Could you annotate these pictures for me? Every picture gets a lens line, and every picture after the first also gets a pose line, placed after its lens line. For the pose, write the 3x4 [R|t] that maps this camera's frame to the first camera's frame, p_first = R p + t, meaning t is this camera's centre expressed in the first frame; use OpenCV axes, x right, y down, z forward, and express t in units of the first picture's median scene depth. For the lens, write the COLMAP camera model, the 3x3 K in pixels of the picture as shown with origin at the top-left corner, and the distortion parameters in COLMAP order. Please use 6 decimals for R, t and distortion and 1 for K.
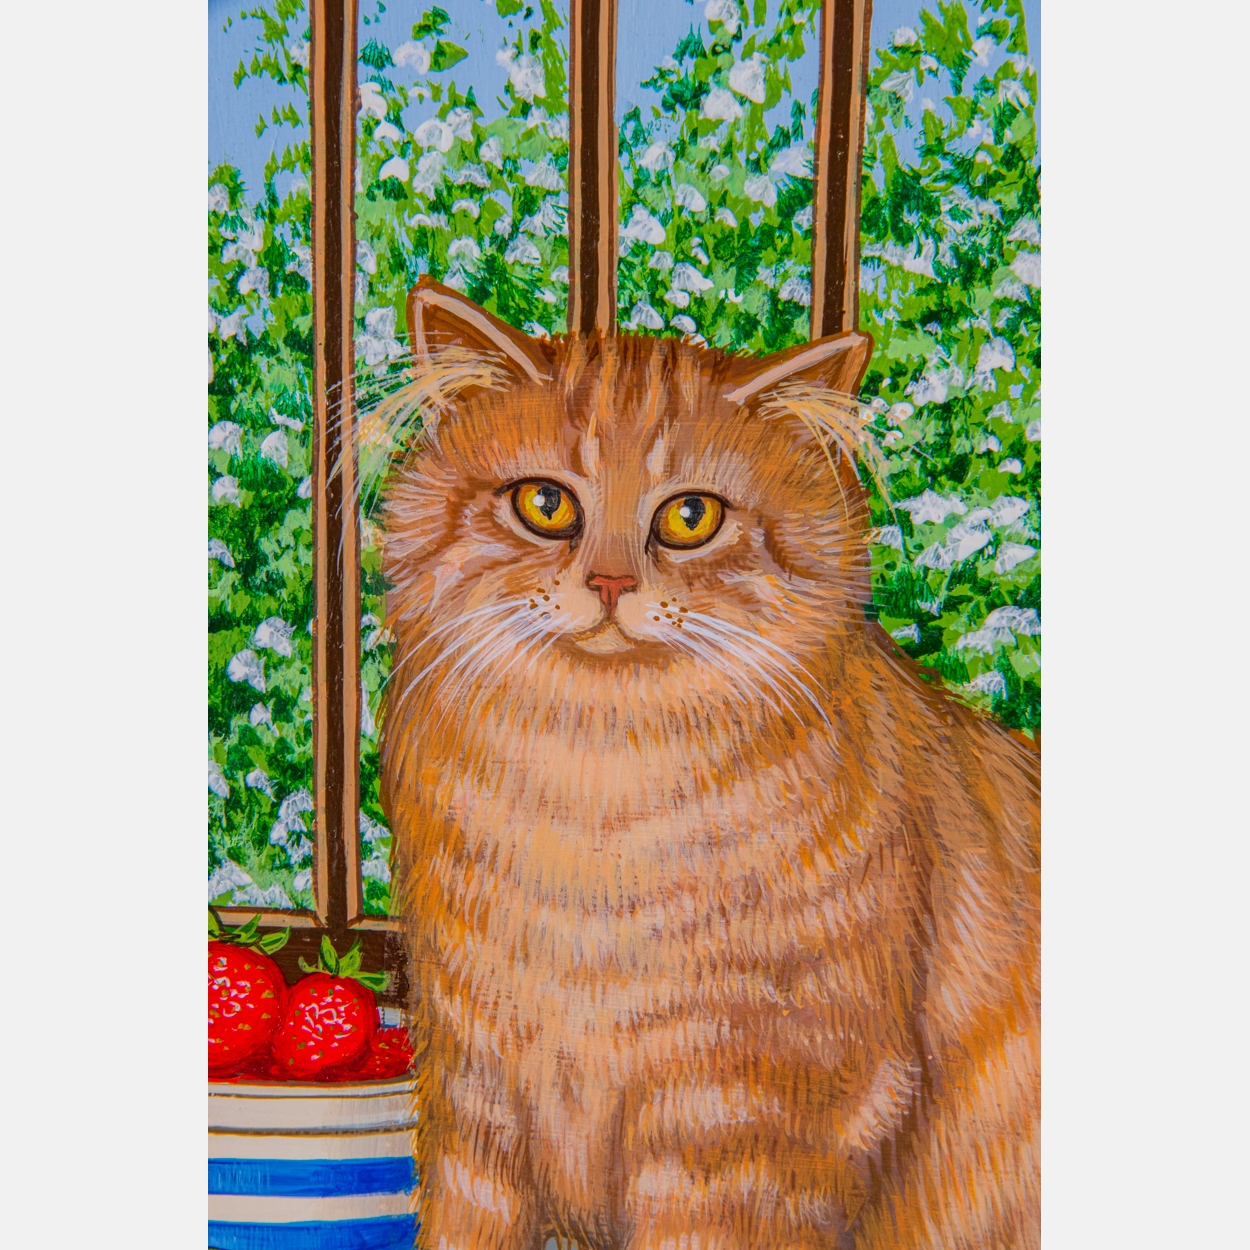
lens RADIAL K [[6670.9, 0, 627.4], [0, 6670.9, 627.0], [0, 0, 1]] dist [-0.128550, 0.000000]
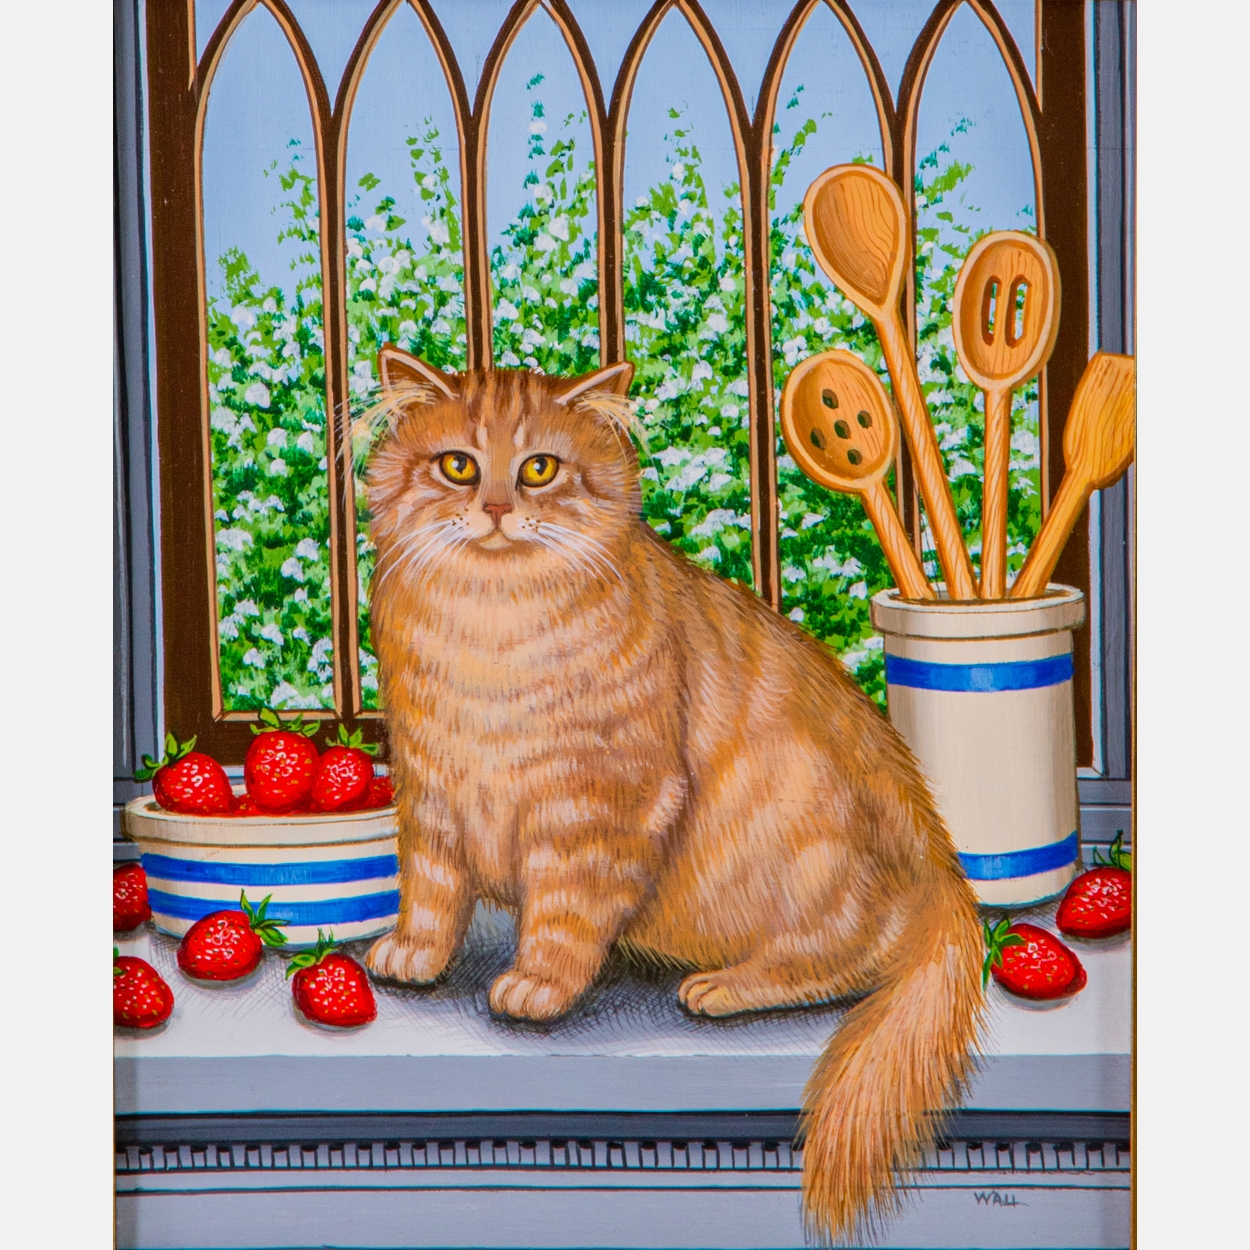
lens RADIAL K [[6670.9, 0, 623.6], [0, 6670.9, 623.9], [0, 0, 1]] dist [-0.128550, 0.000000]
pose [[0.998498, -0.050161, 0.022054, -0.009520], [0.050235, 0.998733, -0.002849, 0.031062], [-0.021883, 0.003953, 0.999753, -0.783928]]
